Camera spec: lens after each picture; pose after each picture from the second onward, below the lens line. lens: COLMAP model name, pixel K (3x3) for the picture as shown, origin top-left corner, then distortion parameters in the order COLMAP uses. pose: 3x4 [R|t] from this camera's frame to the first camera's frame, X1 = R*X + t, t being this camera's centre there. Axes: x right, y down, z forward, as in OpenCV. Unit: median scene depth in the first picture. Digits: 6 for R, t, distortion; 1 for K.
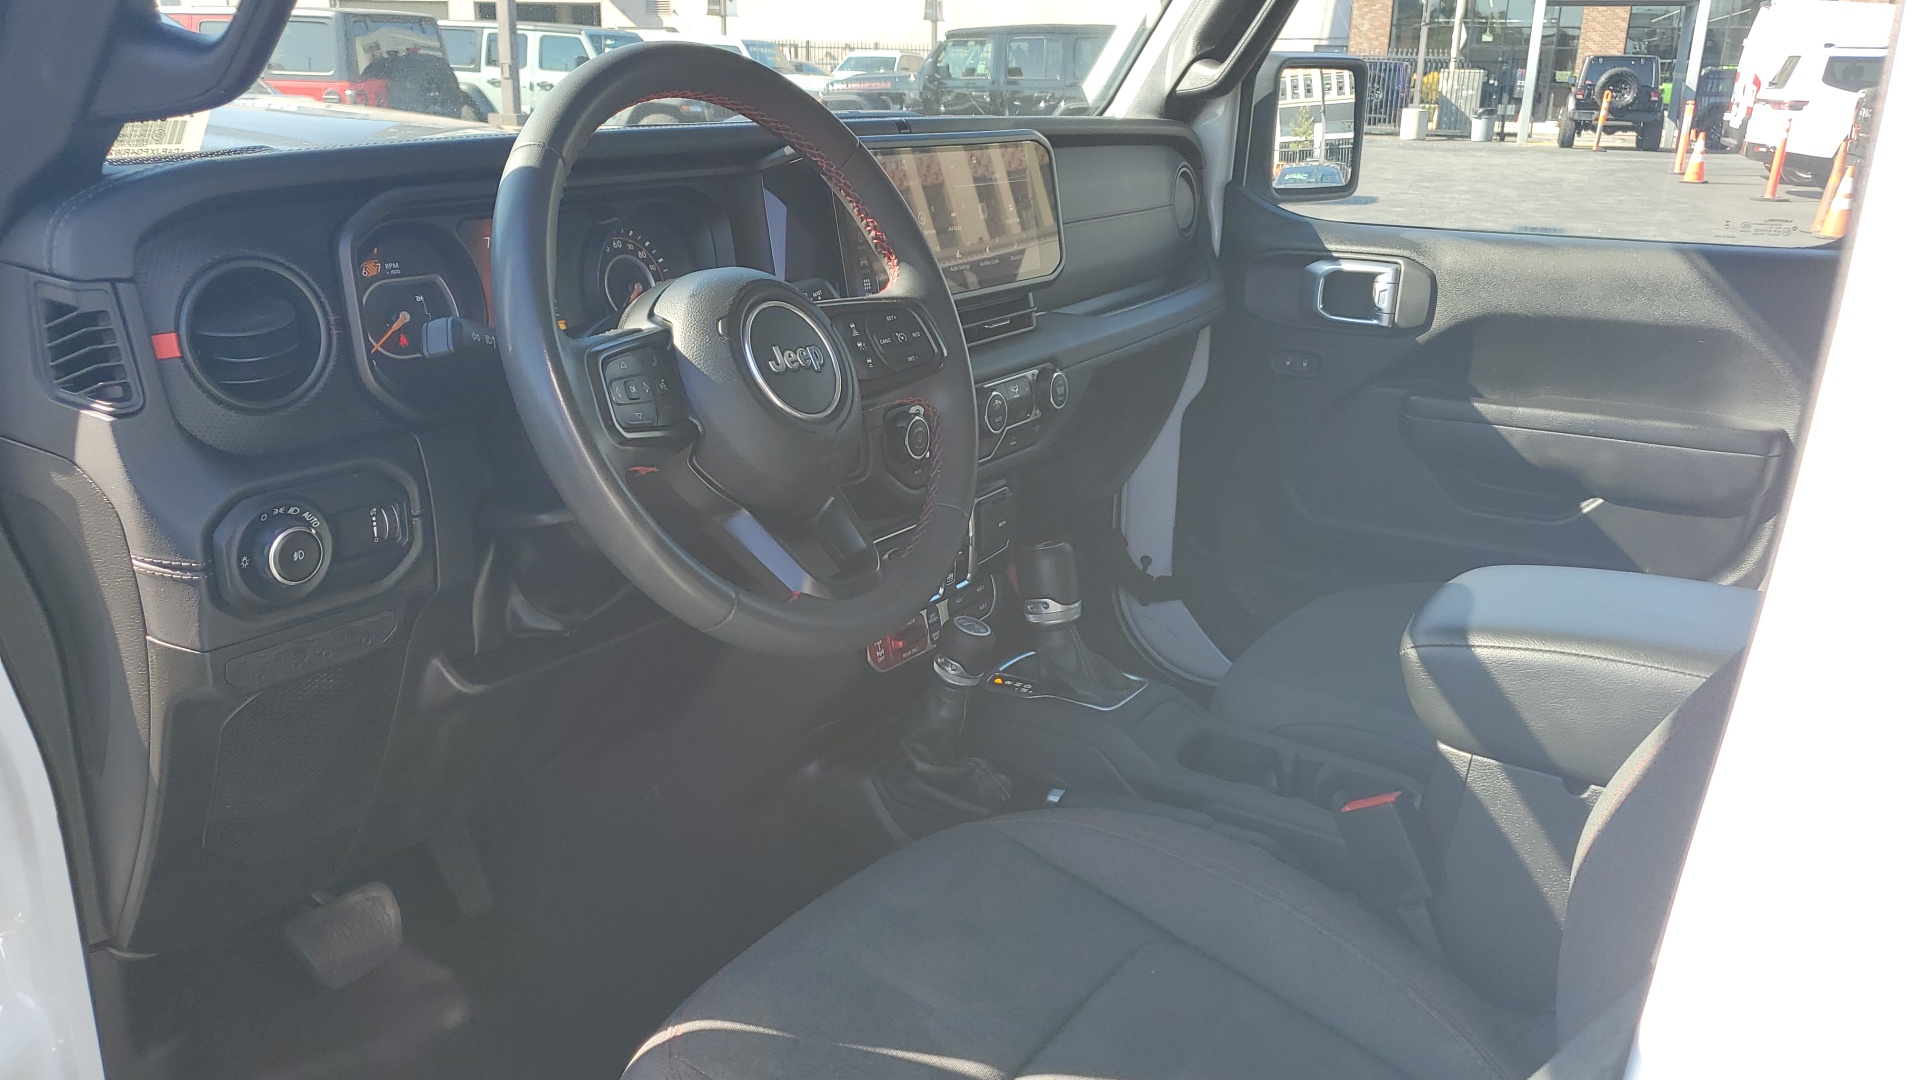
lens RADIAL K [[1494.7, 0, 930.5], [0, 1494.7, 539.9], [0, 0, 1]] dist [0.046748, 0.003500]
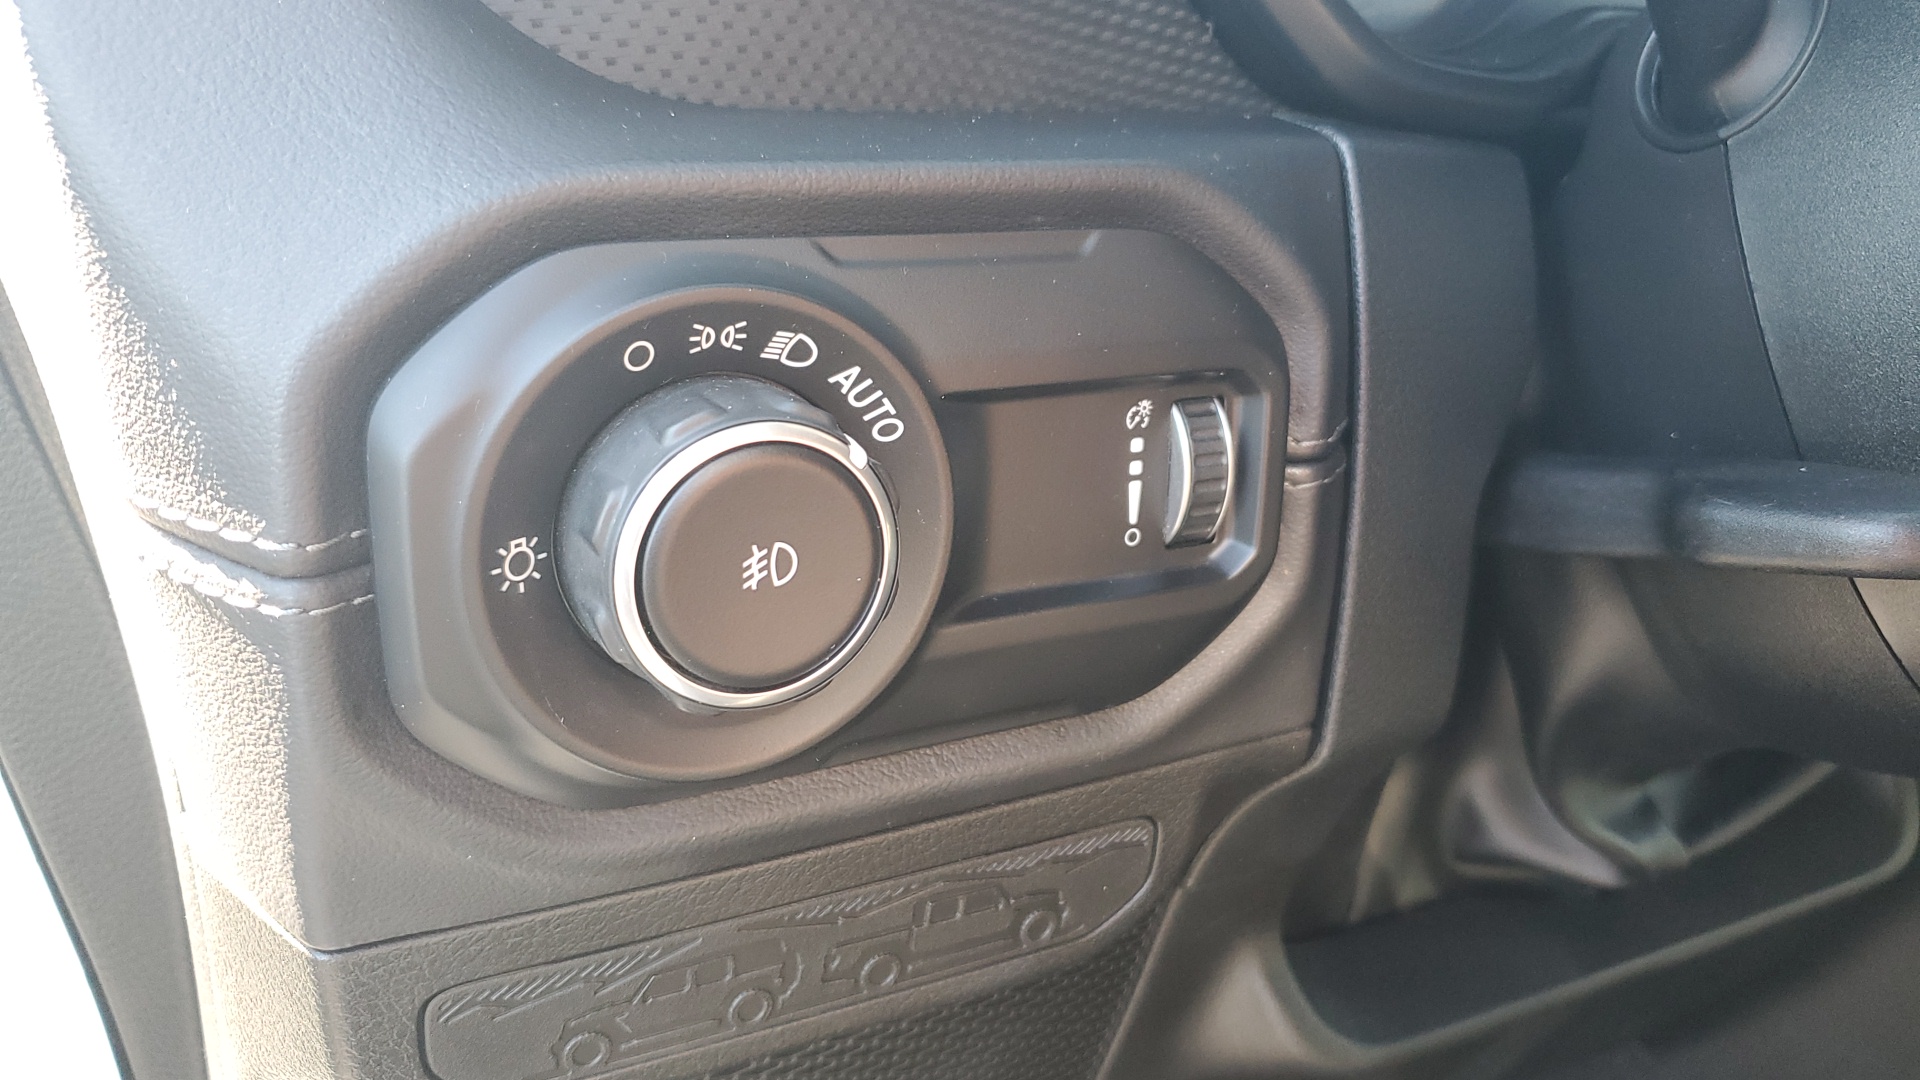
lens RADIAL K [[1520.2, 0, 960.0], [0, 1520.2, 540.0], [0, 0, 1]] dist [0.024358, 0.002196]
pose [[0.888109, 0.121486, -0.443288, -0.288317], [-0.133499, 0.991040, 0.004142, 0.002928], [0.439819, 0.055500, 0.896370, 0.779402]]
